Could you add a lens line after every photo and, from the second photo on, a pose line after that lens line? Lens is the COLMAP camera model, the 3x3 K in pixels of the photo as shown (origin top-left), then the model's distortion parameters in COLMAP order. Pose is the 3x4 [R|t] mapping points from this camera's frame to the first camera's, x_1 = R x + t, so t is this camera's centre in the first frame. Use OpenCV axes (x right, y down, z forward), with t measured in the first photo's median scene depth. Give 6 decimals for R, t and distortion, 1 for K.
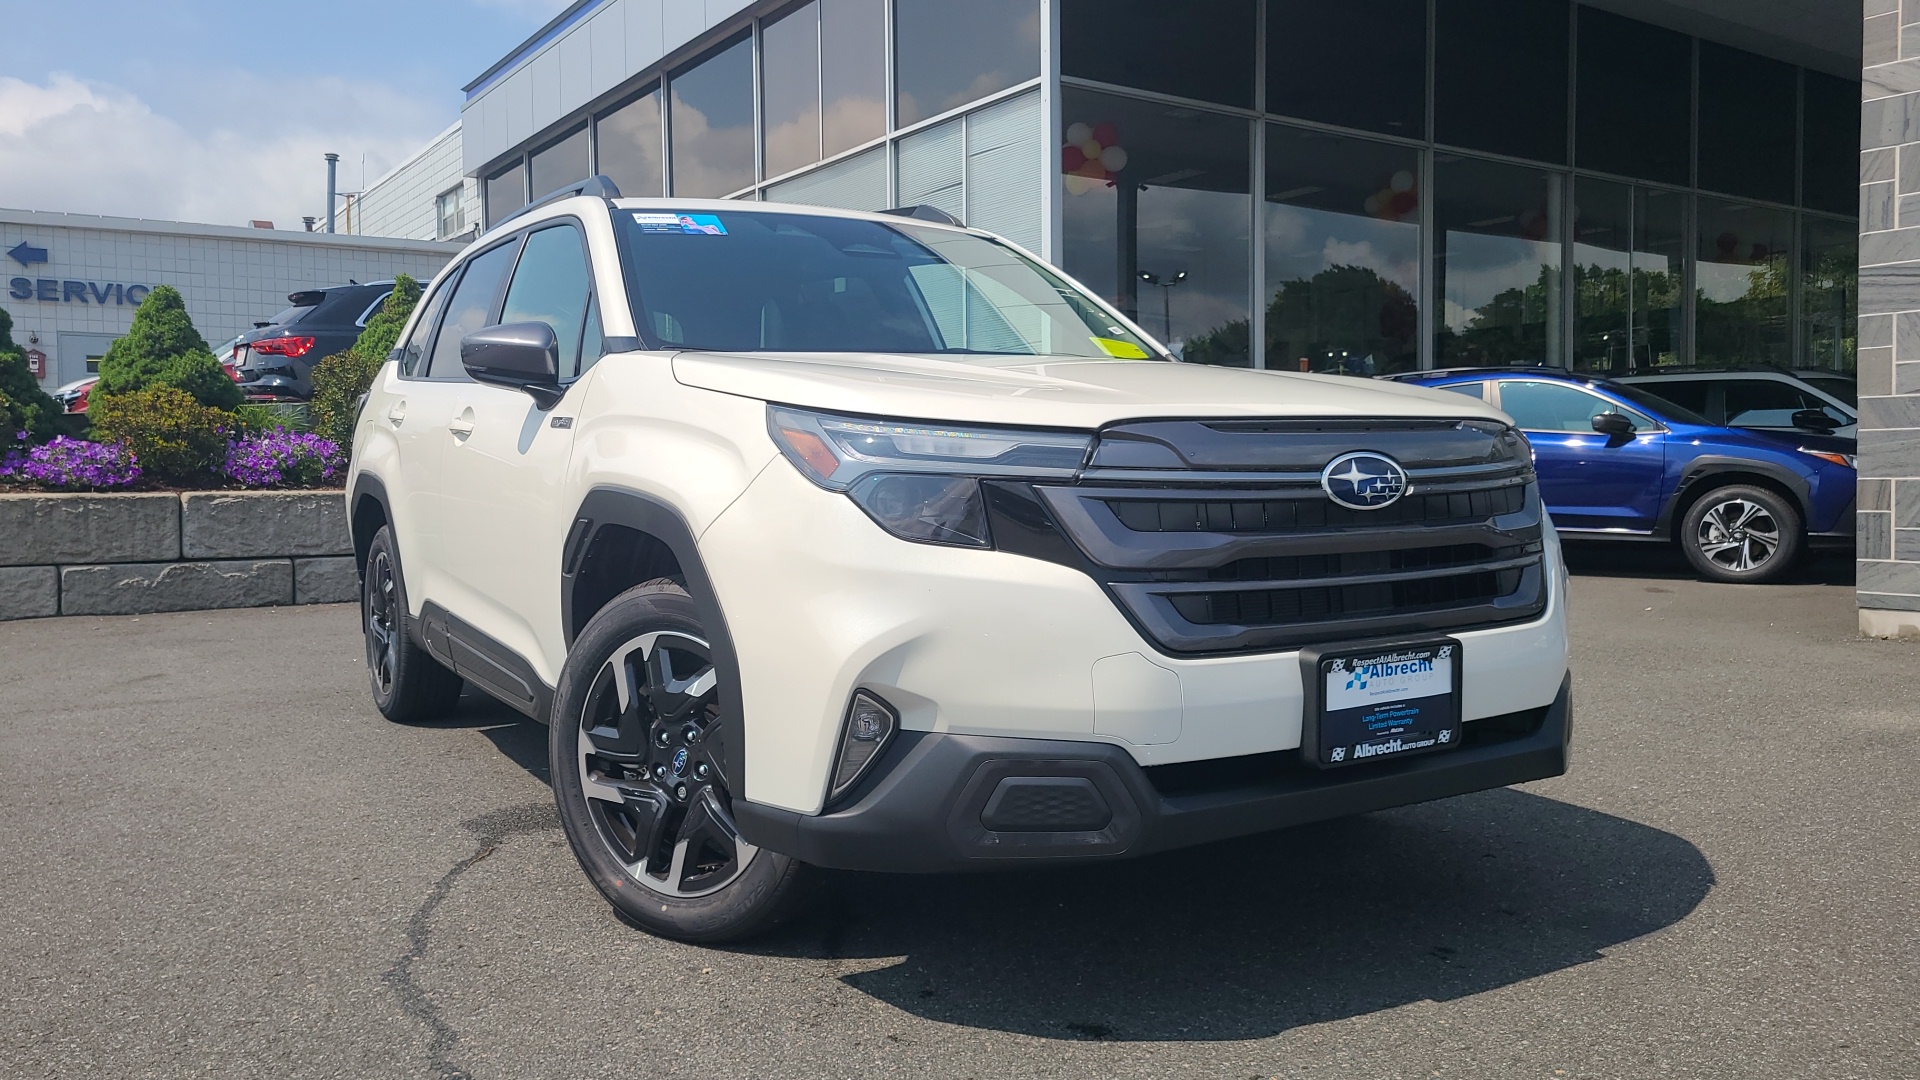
lens RADIAL K [[1478.3, 0, 920.4], [0, 1478.3, 535.8], [0, 0, 1]] dist [0.049525, -0.006889]
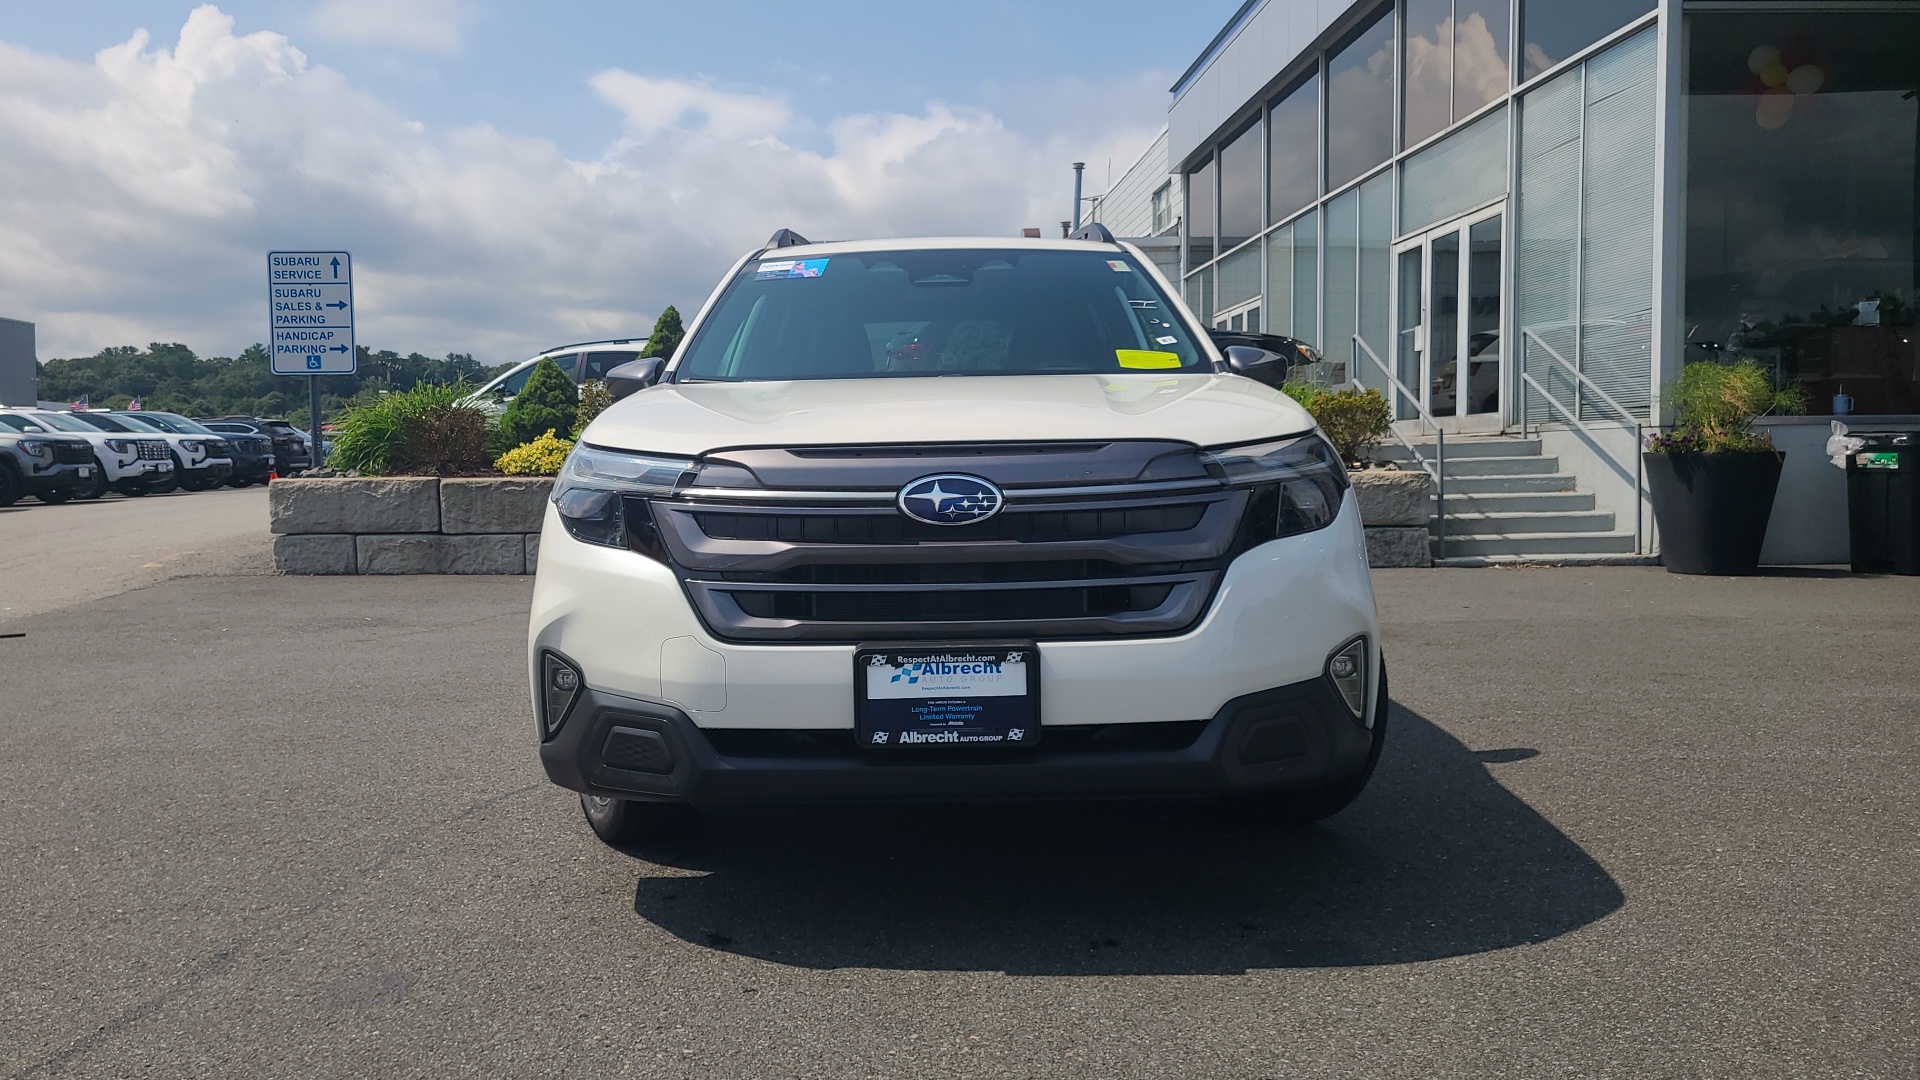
lens RADIAL K [[1529.1, 0, 996.3], [0, 1529.1, 537.4], [0, 0, 1]] dist [0.079752, 0.003118]
pose [[0.847569, 0.033842, -0.529606, 0.942910], [-0.024371, 0.999394, 0.024859, -0.038351], [0.530126, -0.008163, 0.847880, 0.038001]]
